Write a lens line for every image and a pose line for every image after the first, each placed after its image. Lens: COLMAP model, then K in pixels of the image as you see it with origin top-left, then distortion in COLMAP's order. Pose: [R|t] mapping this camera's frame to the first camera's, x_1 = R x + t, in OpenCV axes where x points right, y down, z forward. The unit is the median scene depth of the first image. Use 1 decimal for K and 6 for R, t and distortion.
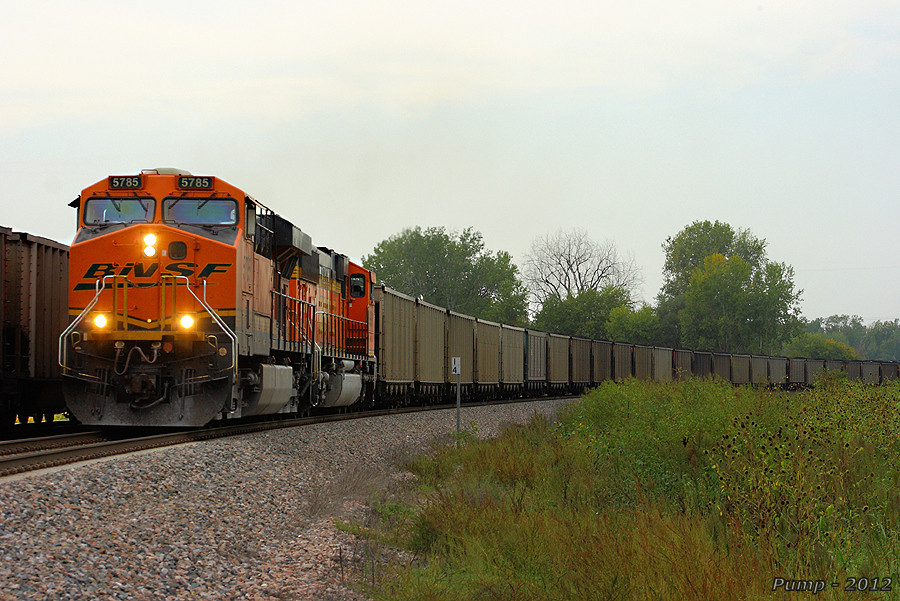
lens RADIAL K [[3474.4, 0, 450.0], [0, 3474.4, 300.5], [0, 0, 1]] dist [-0.097875, 0.466536]
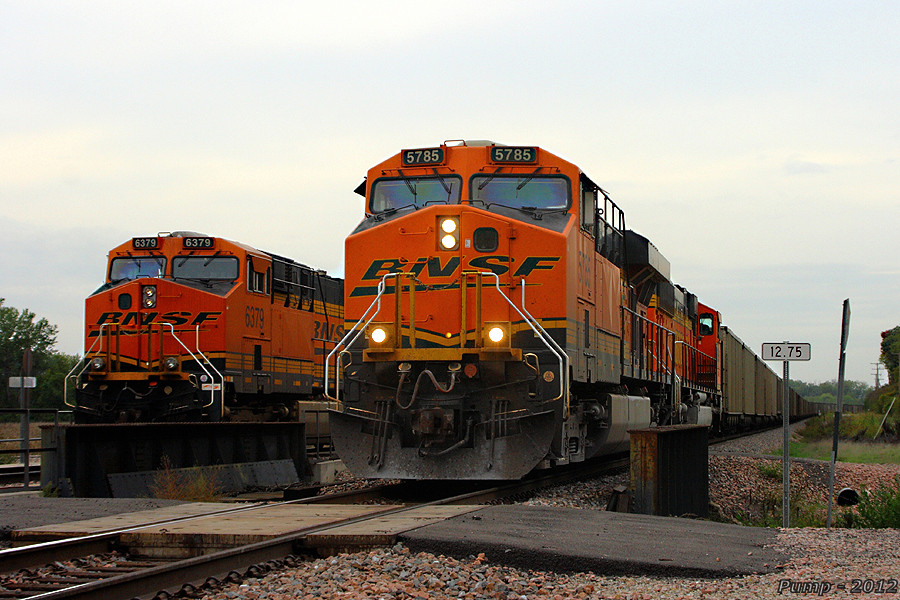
lens RADIAL K [[2025.6, 0, 450.0], [0, 2025.6, 300.0], [0, 0, 1]] dist [-0.082469, -0.186665]
pose [[0.989614, -0.013459, -0.143116, -0.024242], [0.008917, 0.999438, -0.032329, 0.012048], [0.143471, 0.030717, 0.989178, 0.563840]]
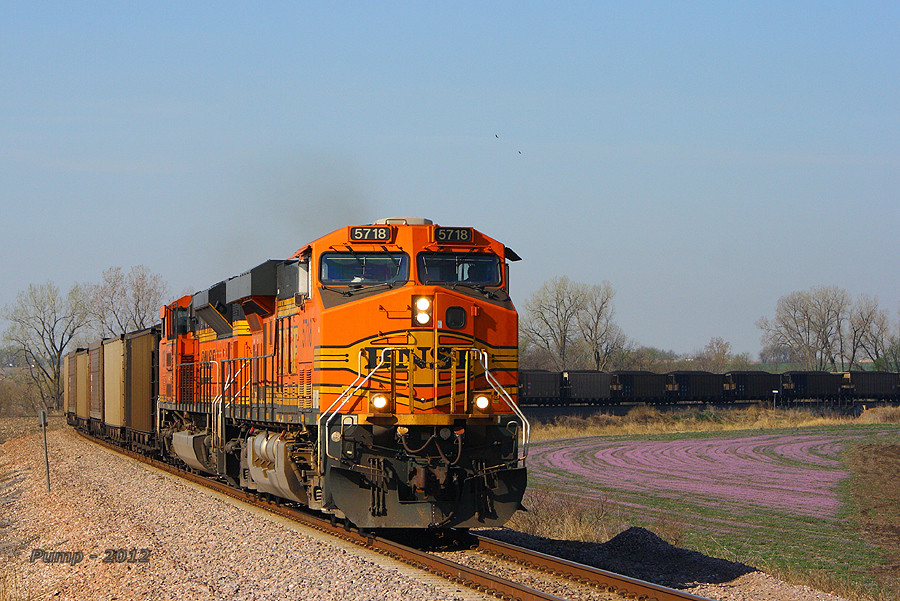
lens RADIAL K [[3474.4, 0, 450.0], [0, 3474.4, 300.5], [0, 0, 1]] dist [-0.097875, 0.466536]
pose [[0.986261, 0.006170, 0.165077, -0.214588], [-0.005109, 0.999963, -0.006855, -0.012347], [-0.165113, 0.005917, 0.986257, 0.169217]]
